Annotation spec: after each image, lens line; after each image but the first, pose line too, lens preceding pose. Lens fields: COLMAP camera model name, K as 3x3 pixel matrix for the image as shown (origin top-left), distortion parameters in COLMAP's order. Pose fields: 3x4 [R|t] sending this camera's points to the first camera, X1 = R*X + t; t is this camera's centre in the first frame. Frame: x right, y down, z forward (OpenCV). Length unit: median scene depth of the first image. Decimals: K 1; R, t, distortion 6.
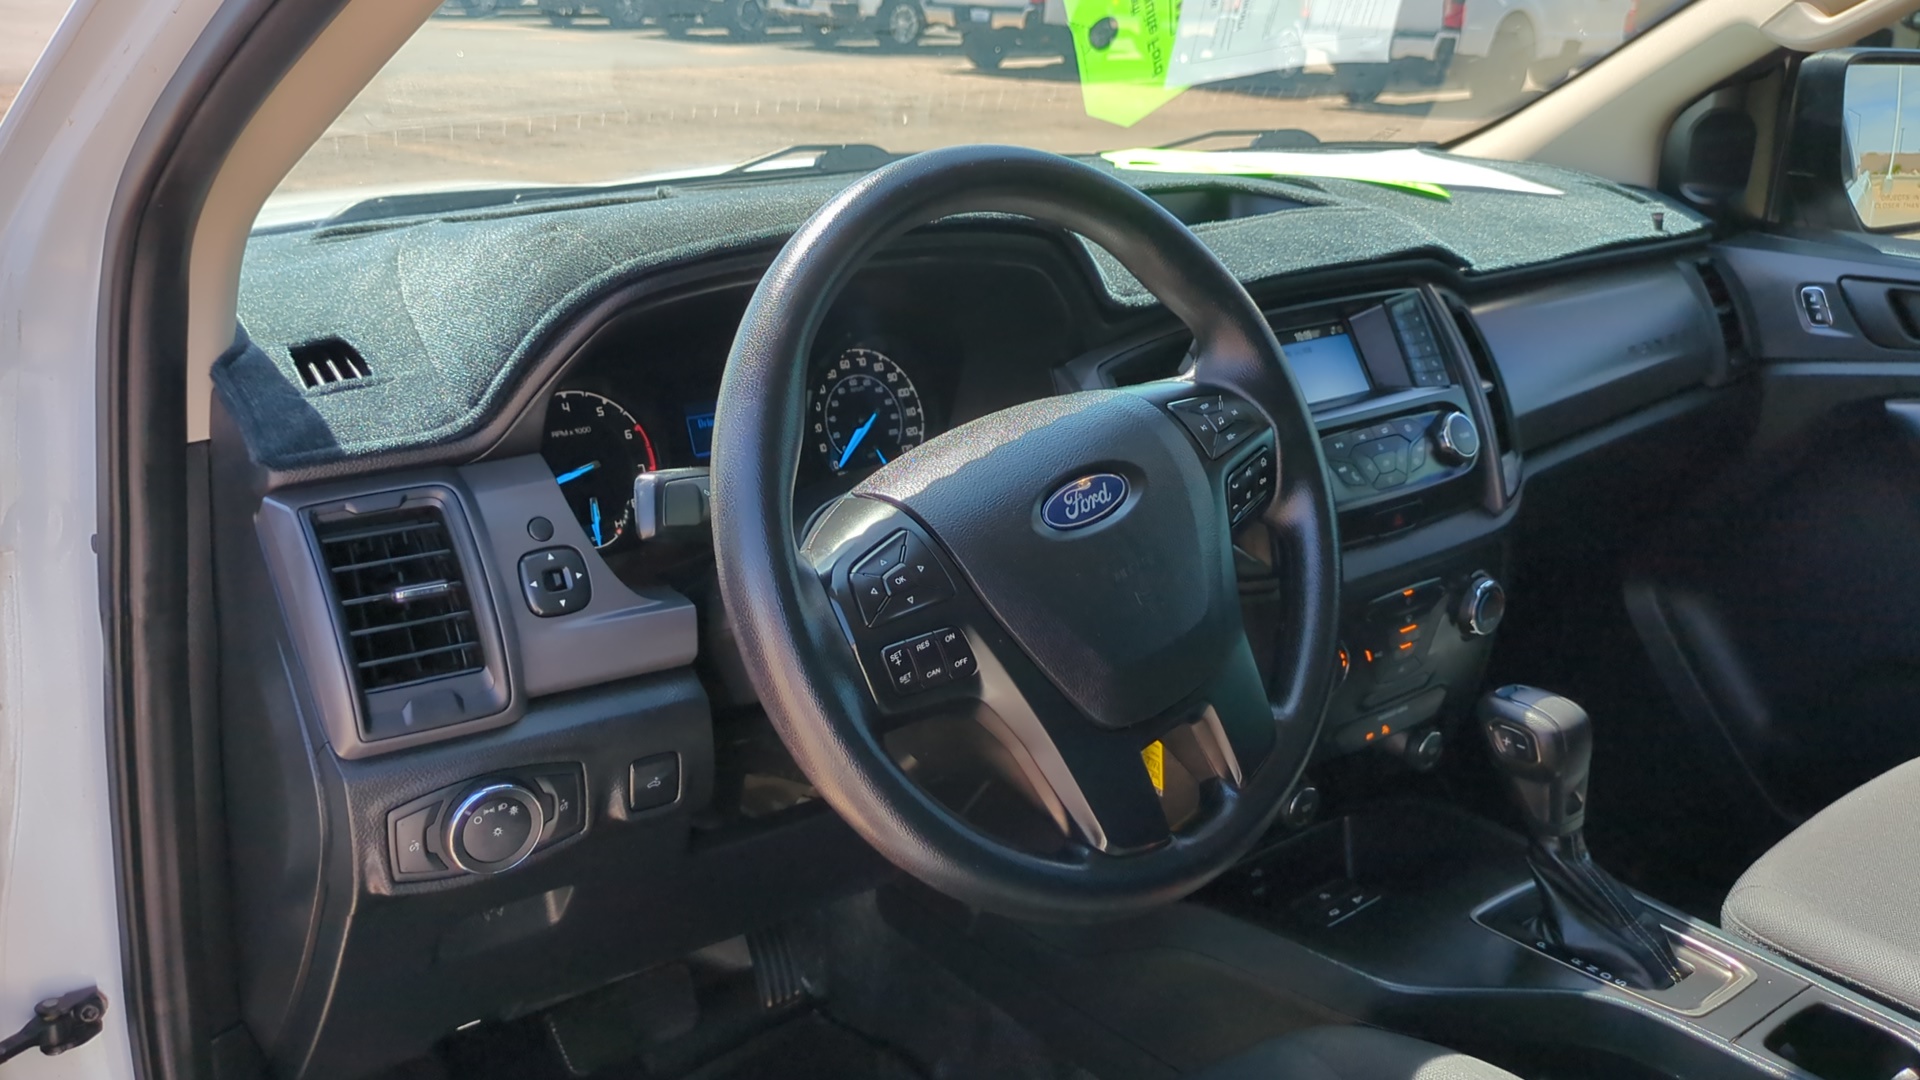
lens RADIAL K [[1644.4, 0, 966.5], [0, 1644.4, 542.8], [0, 0, 1]] dist [0.054586, -0.060093]
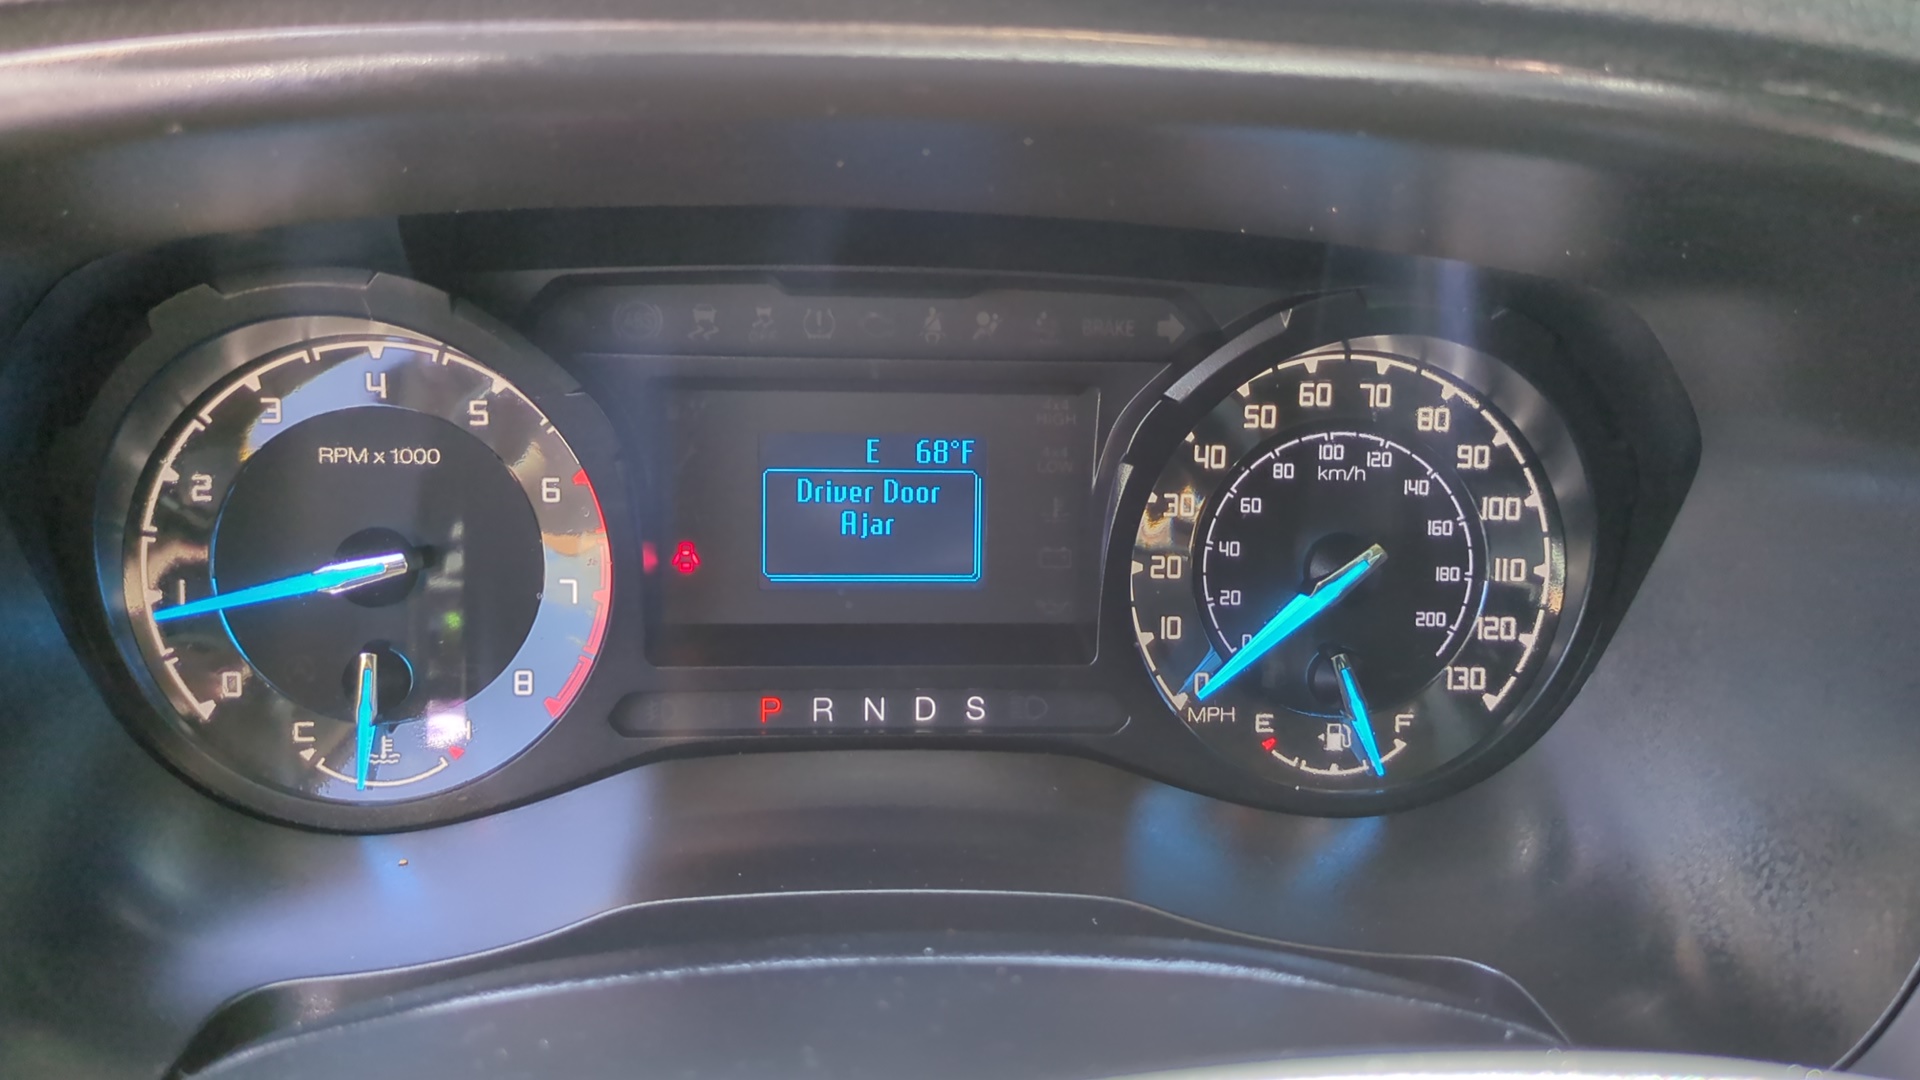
lens RADIAL K [[1644.4, 0, 969.9], [0, 1644.4, 535.5], [0, 0, 1]] dist [0.054586, -0.060093]
pose [[0.815827, 0.256889, -0.518107, 0.049150], [-0.209703, 0.966355, 0.148937, -0.116900], [0.538936, -0.012858, 0.842249, 0.687126]]
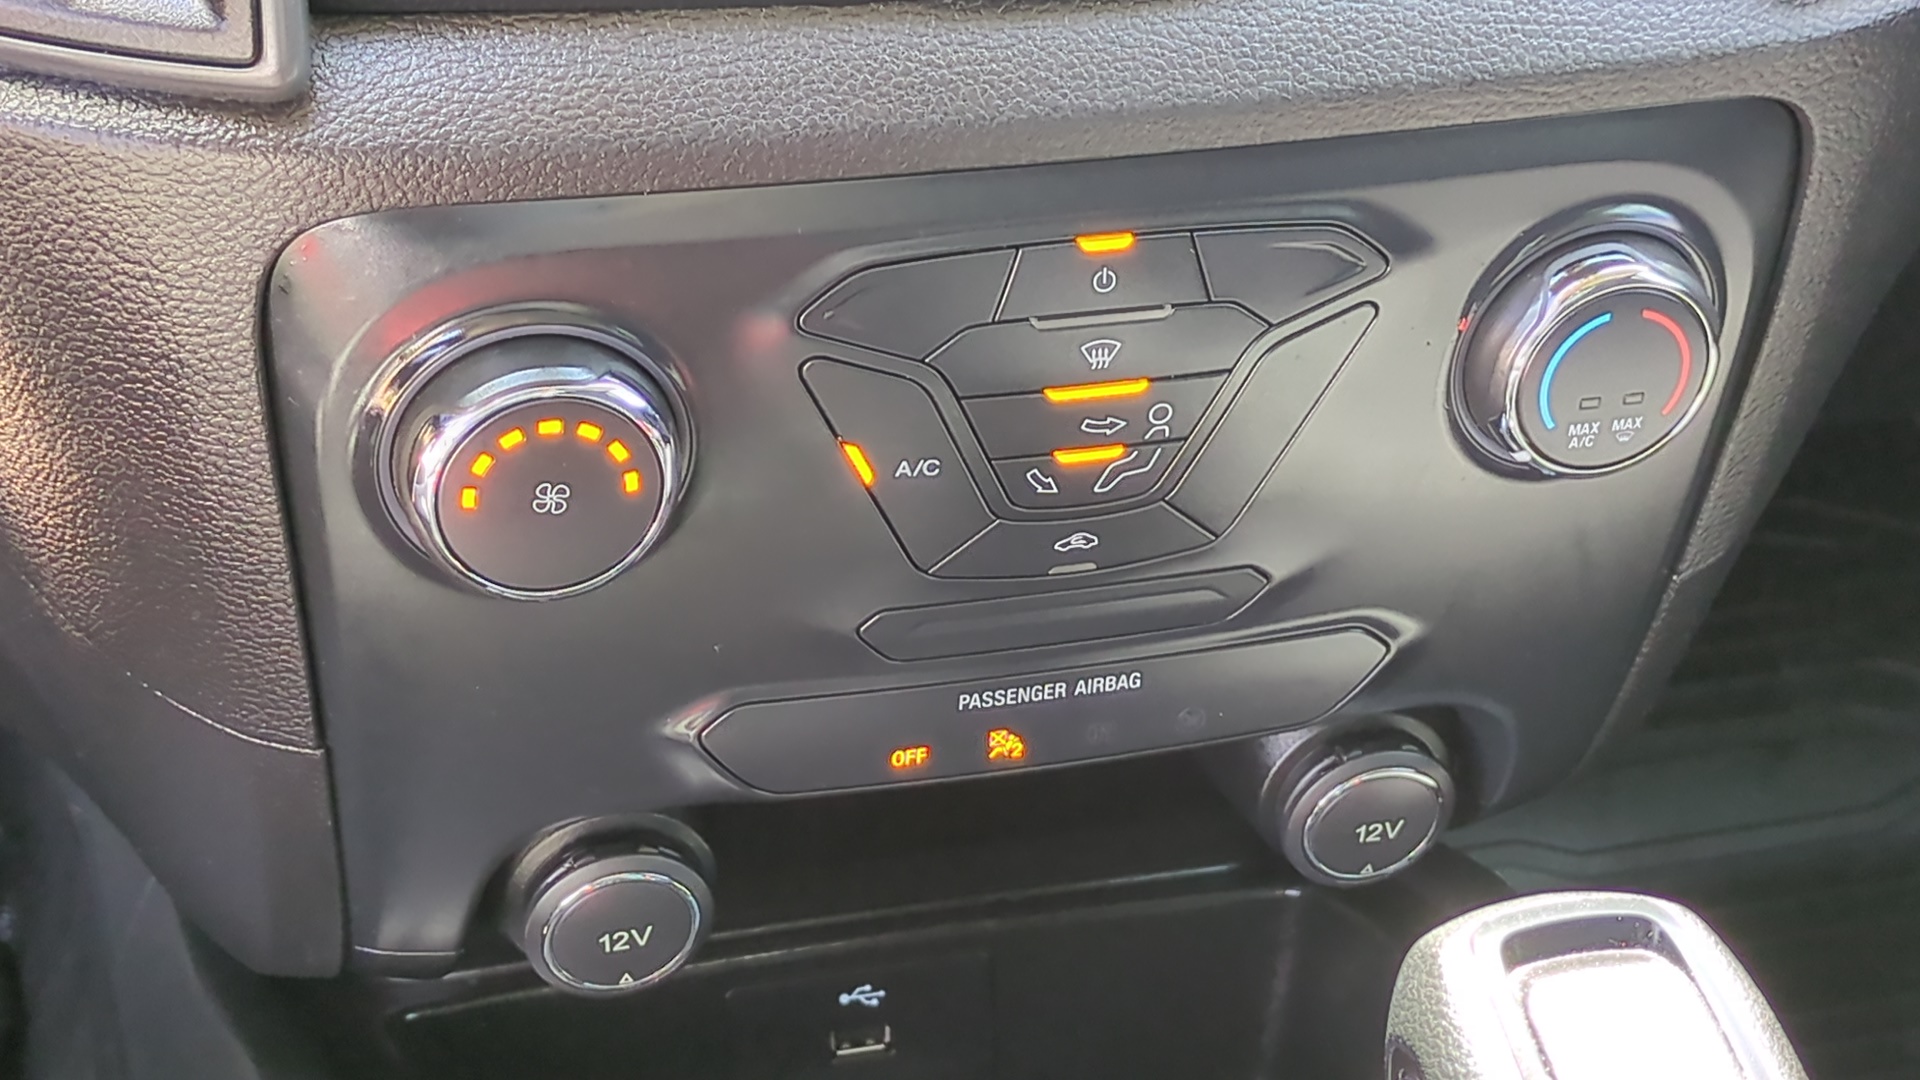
lens RADIAL K [[3268.1, 0, 957.7], [0, 3268.1, 551.6], [0, 0, 1]] dist [0.049664, 0.000000]
pose [[0.914873, 0.275837, -0.294825, 0.409269], [-0.181587, 0.933324, 0.309729, -0.068843], [0.360602, -0.229826, 0.903961, 0.597660]]
